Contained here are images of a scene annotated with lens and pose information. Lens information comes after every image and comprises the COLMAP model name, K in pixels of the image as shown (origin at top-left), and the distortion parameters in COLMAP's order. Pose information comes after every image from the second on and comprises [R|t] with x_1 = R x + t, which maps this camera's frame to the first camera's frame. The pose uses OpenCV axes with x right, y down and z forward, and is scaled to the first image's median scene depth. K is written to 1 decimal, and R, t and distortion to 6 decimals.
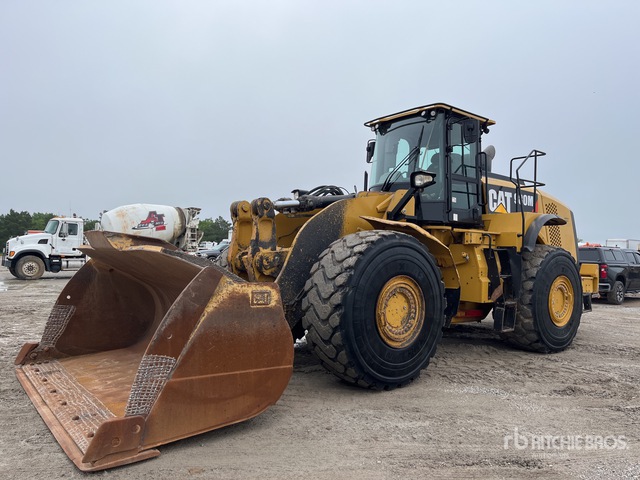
lens RADIAL K [[463.5, 0, 320.0], [0, 463.5, 240.0], [0, 0, 1]] dist [-0.000846, -0.001355]
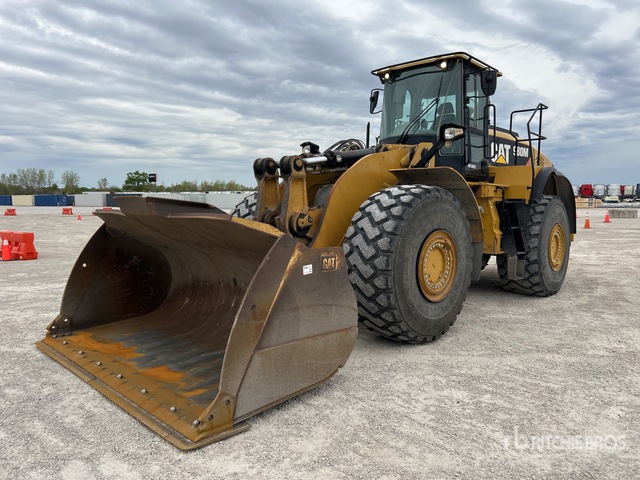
lens RADIAL K [[463.5, 0, 320.0], [0, 463.5, 240.0], [0, 0, 1]] dist [-0.000846, -0.001355]
pose [[0.990868, -0.026380, 0.132231, -0.163582], [0.012169, 0.994168, 0.107151, -0.010775], [-0.134287, -0.104564, 0.985410, 0.036830]]
